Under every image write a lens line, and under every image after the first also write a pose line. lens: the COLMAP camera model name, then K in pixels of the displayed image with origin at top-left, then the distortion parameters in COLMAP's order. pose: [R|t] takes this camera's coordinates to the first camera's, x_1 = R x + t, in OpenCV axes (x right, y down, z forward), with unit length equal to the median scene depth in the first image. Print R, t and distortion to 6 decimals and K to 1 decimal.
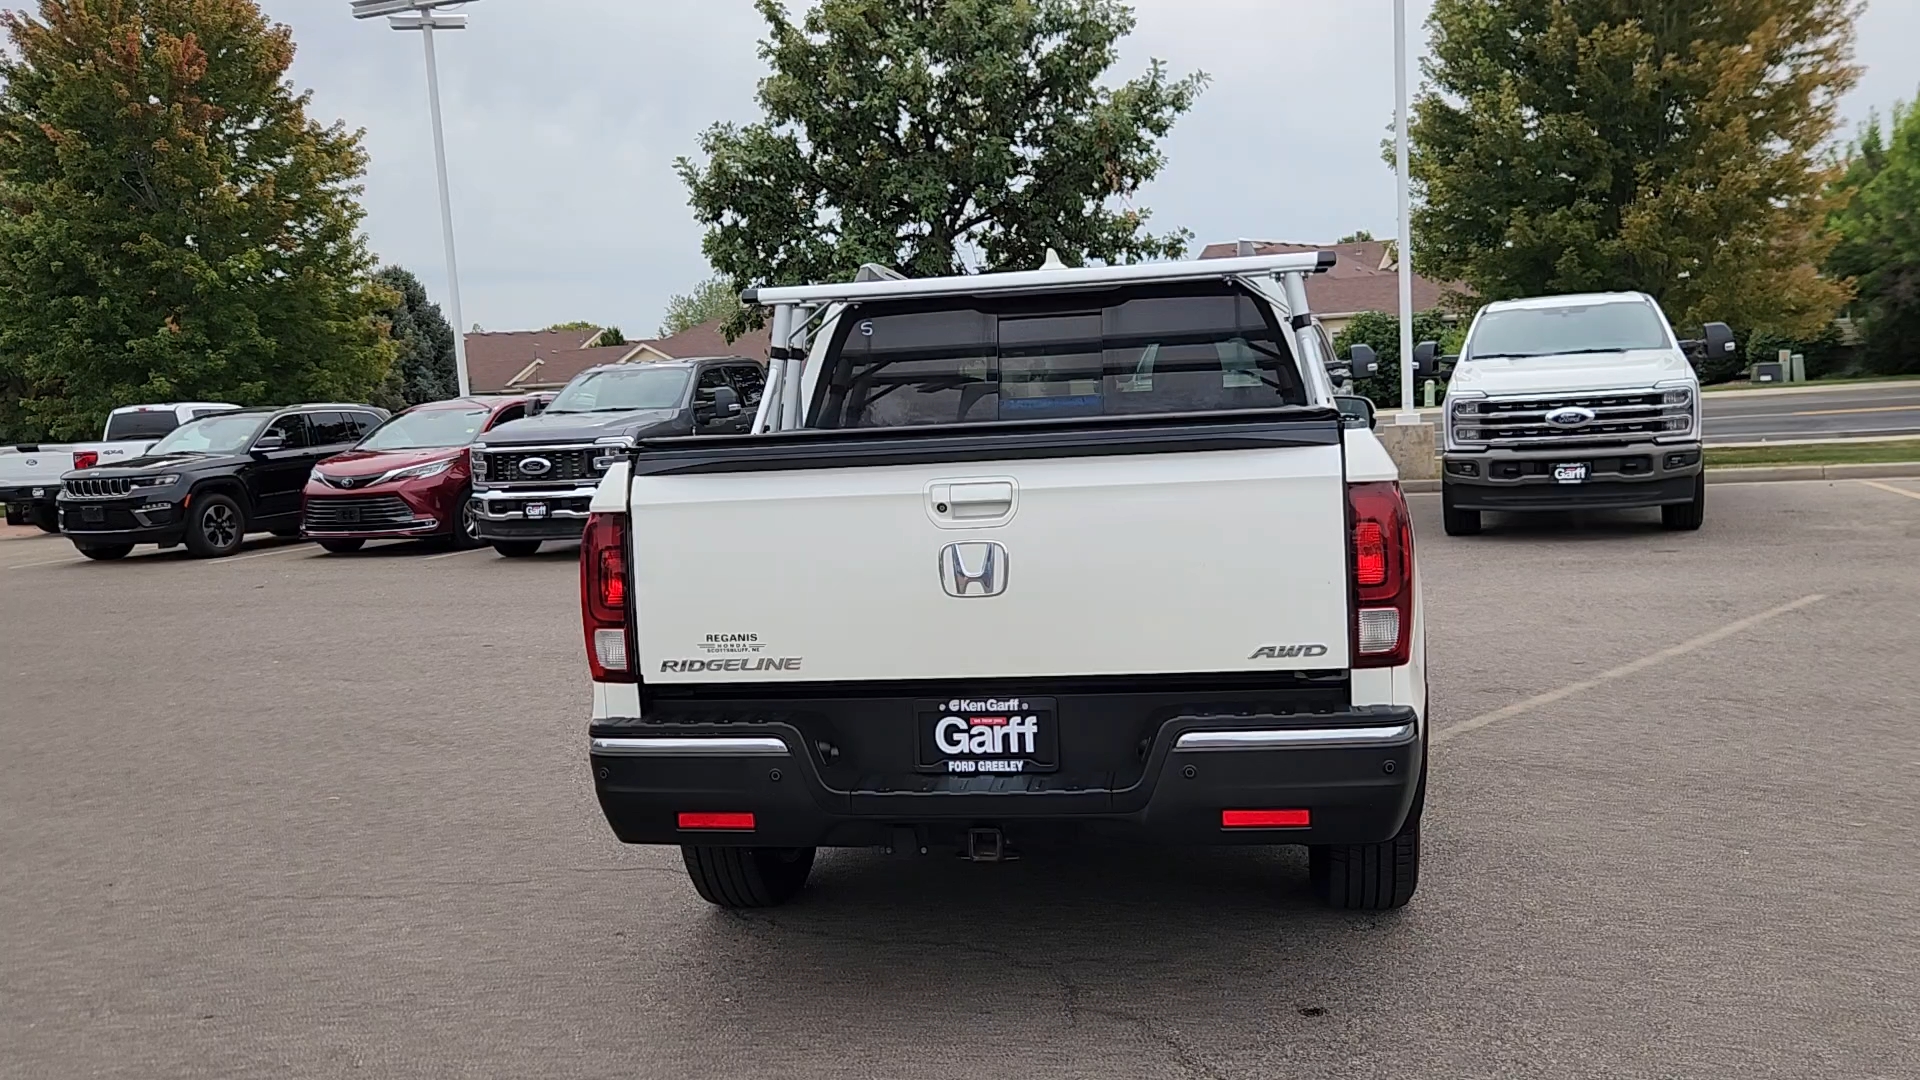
lens RADIAL K [[1627.0, 0, 949.0], [0, 1627.0, 546.2], [0, 0, 1]] dist [0.034953, -0.020965]
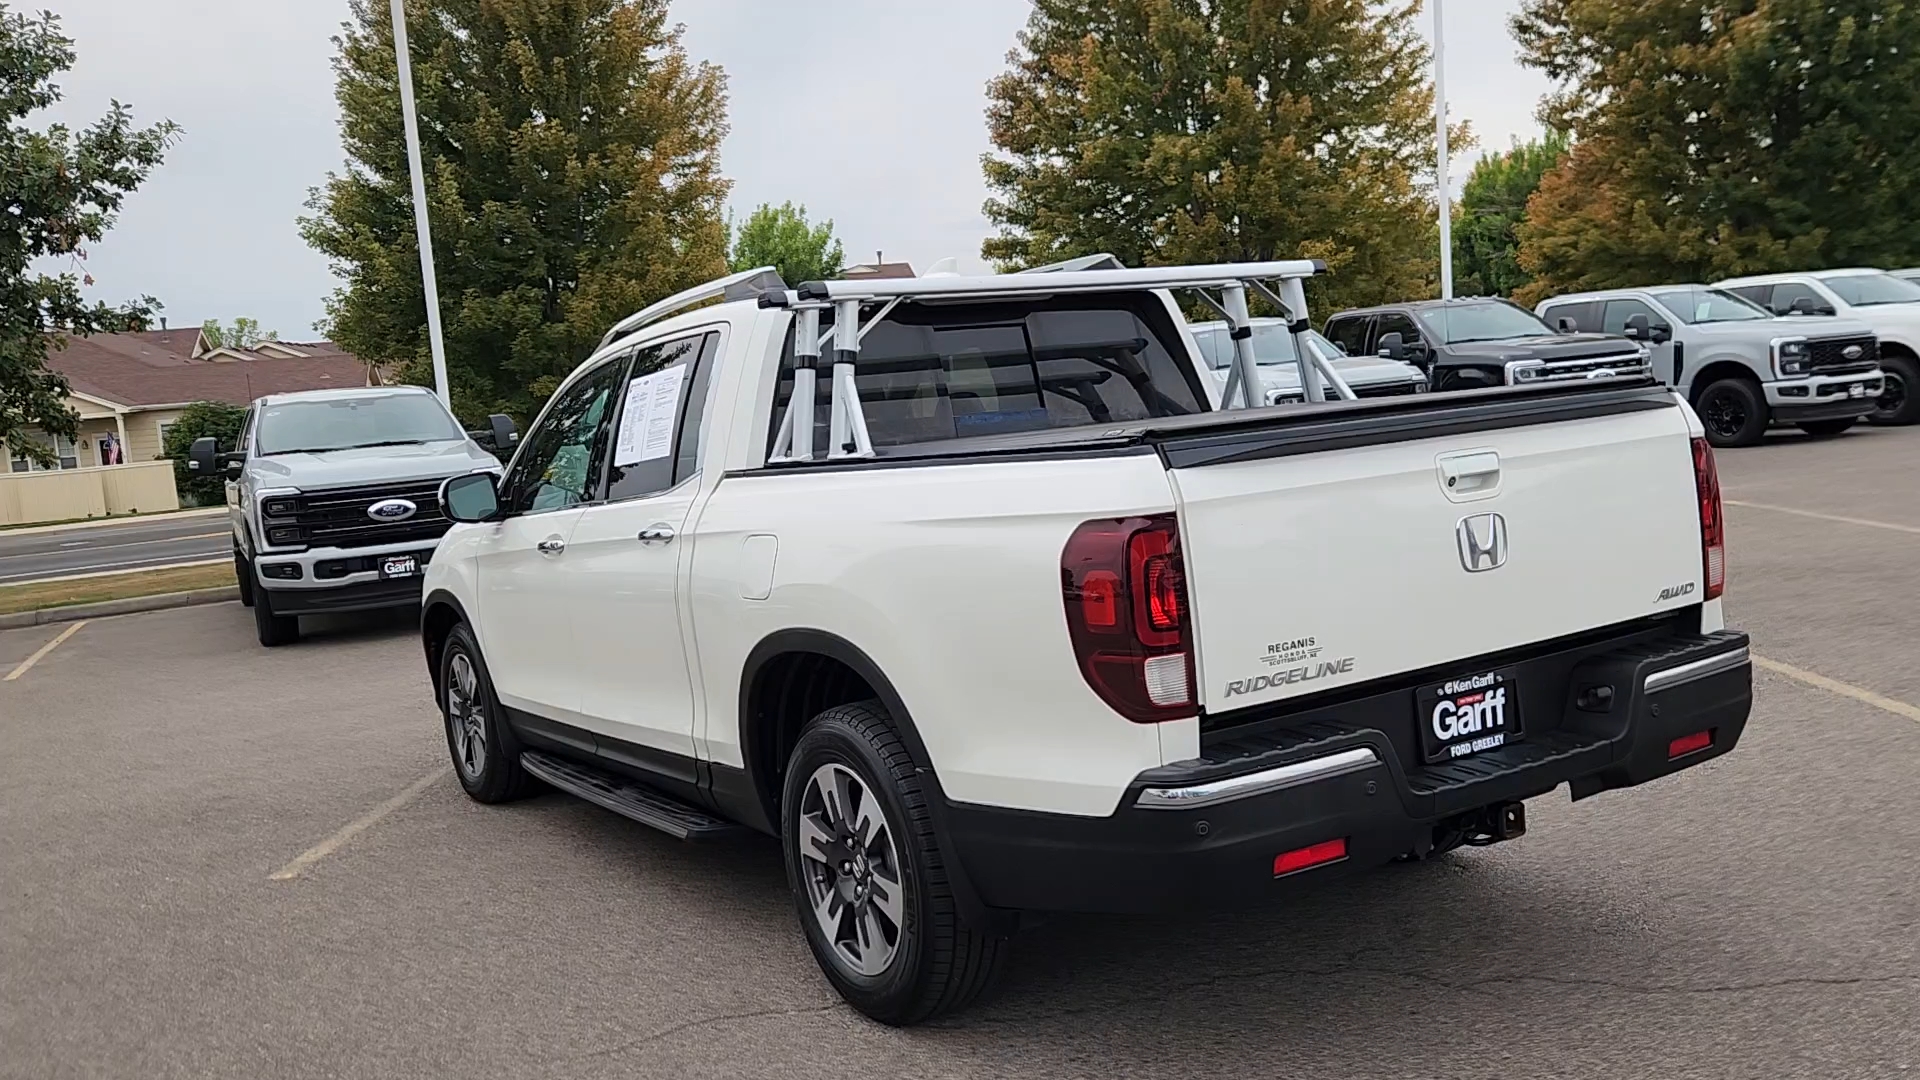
lens RADIAL K [[1627.0, 0, 947.2], [0, 1627.0, 547.6], [0, 0, 1]] dist [0.034953, -0.020965]
pose [[0.746806, -0.073274, 0.660993, -0.183859], [0.110676, 0.993745, -0.014883, -0.000756], [-0.655768, 0.084271, 0.750245, 0.099644]]
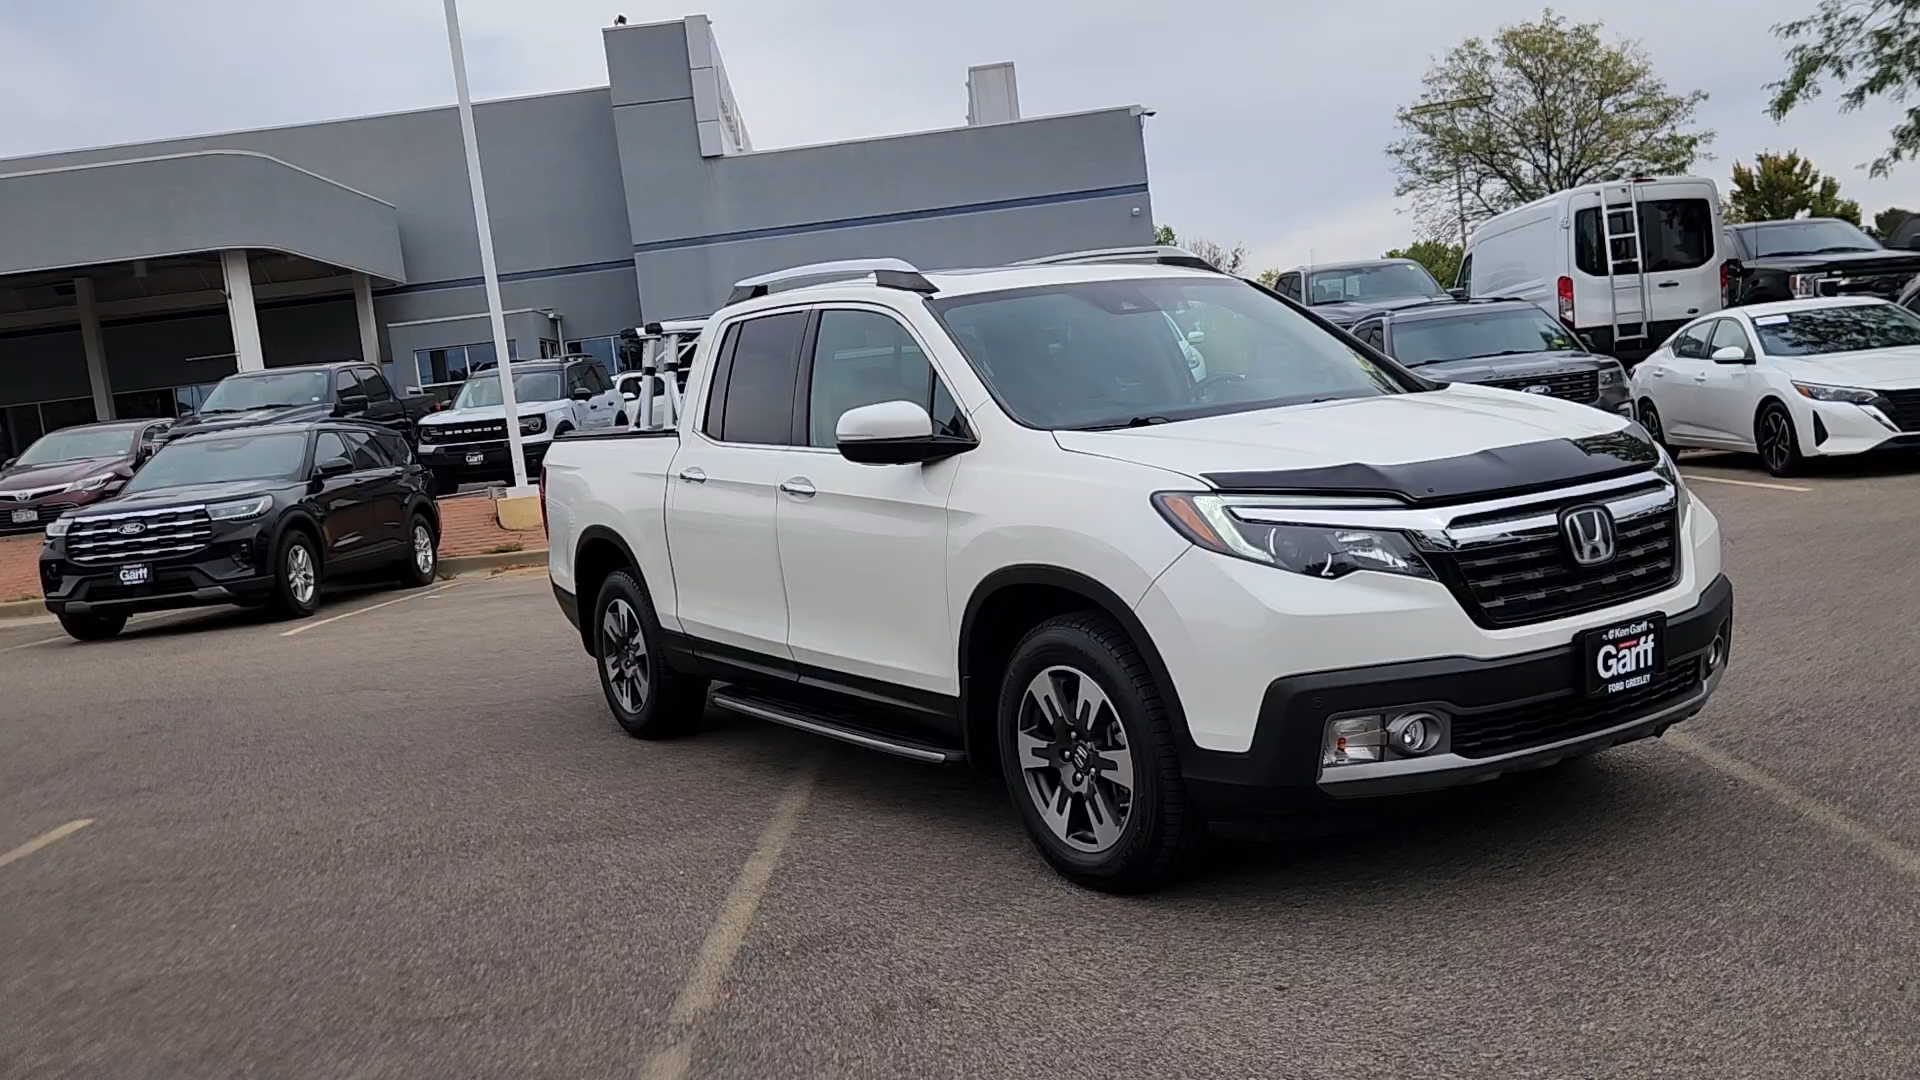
lens RADIAL K [[1627.0, 0, 950.3], [0, 1627.0, 539.5], [0, 0, 1]] dist [0.034953, -0.020965]
pose [[-0.729448, 0.183847, -0.658867, 0.290953], [0.076271, 0.979059, 0.188749, -0.069044], [0.679771, 0.087430, -0.728195, 0.641533]]
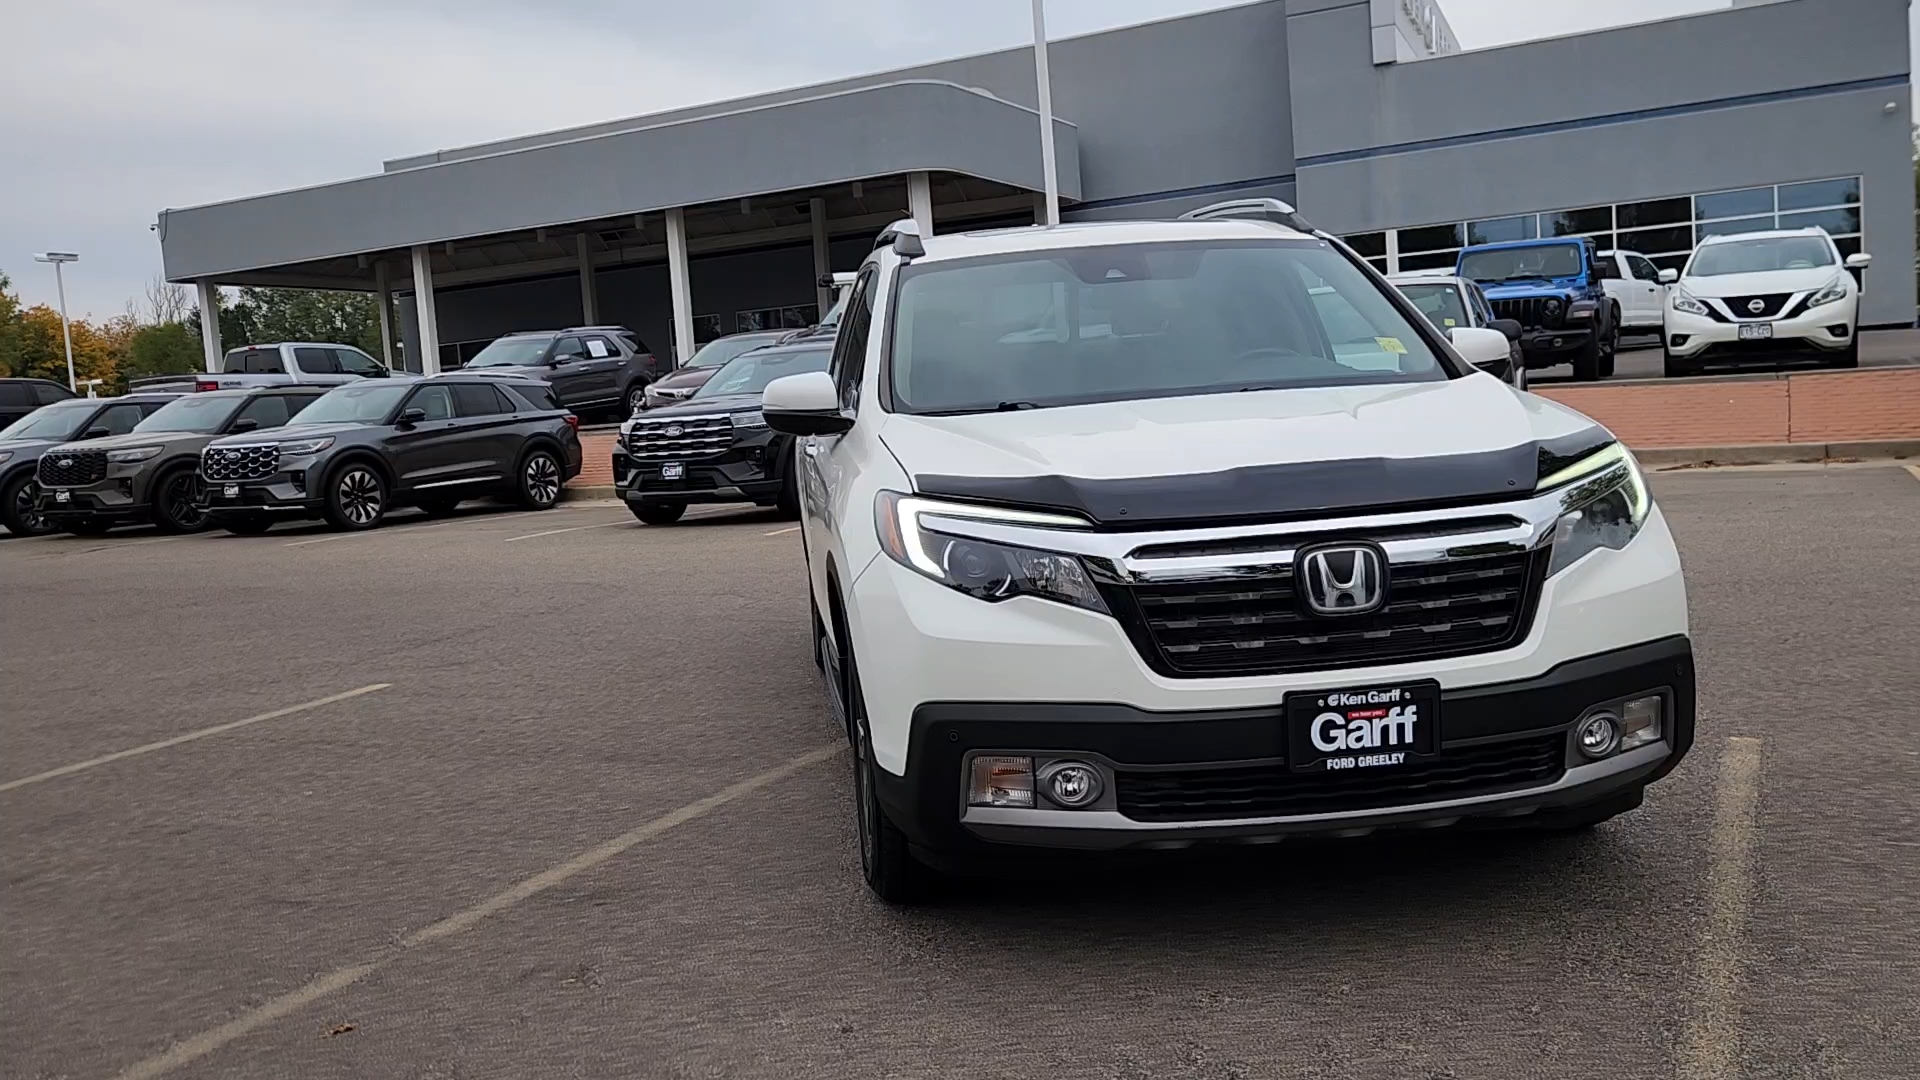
lens RADIAL K [[1627.0, 0, 946.6], [0, 1627.0, 548.3], [0, 0, 1]] dist [0.034953, -0.020965]
pose [[-0.952316, 0.145611, -0.268125, 0.159294], [0.090146, 0.973822, 0.208675, -0.066555], [0.291492, 0.174554, -0.940512, 0.704518]]
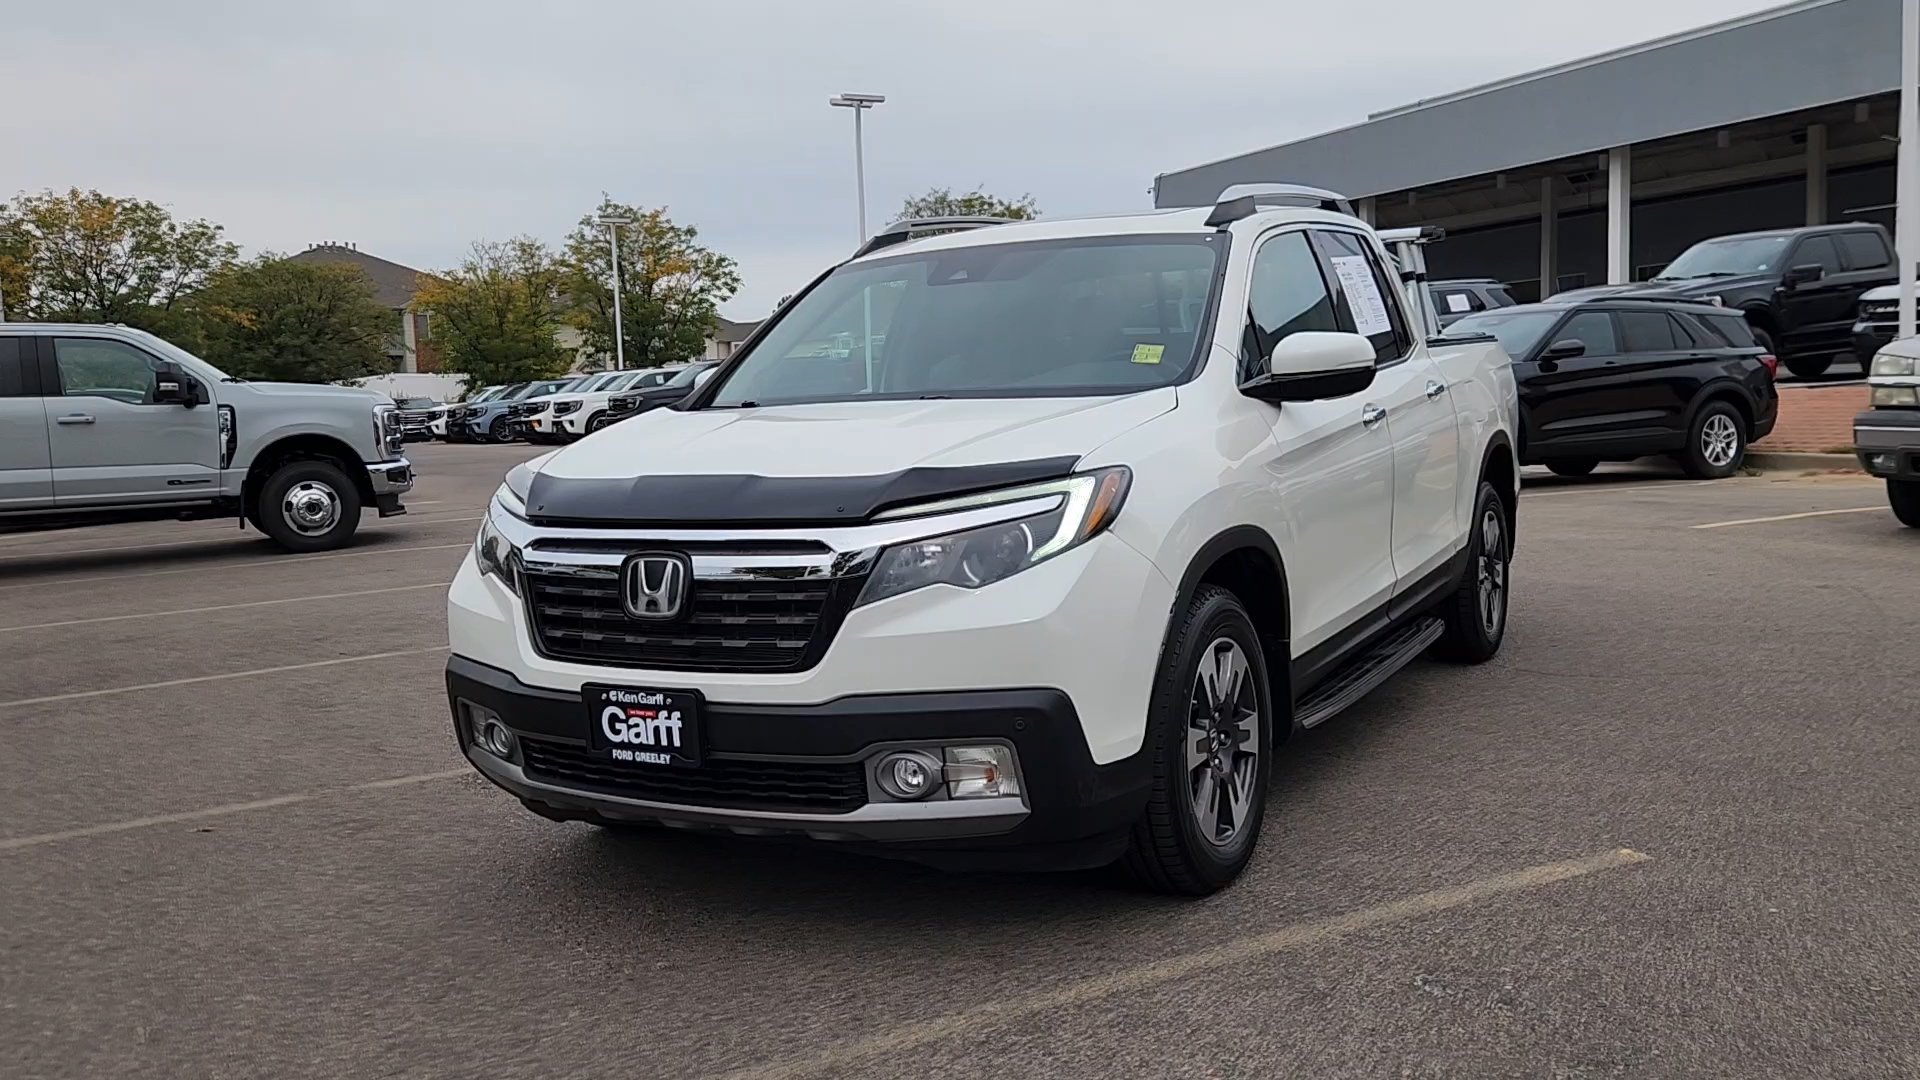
lens RADIAL K [[1627.0, 0, 944.2], [0, 1627.0, 550.2], [0, 0, 1]] dist [0.034953, -0.020965]
pose [[-0.936880, 0.059237, 0.344597, -0.054657], [0.125261, 0.976993, 0.172611, -0.053331], [-0.326444, 0.204880, -0.922745, 0.715828]]
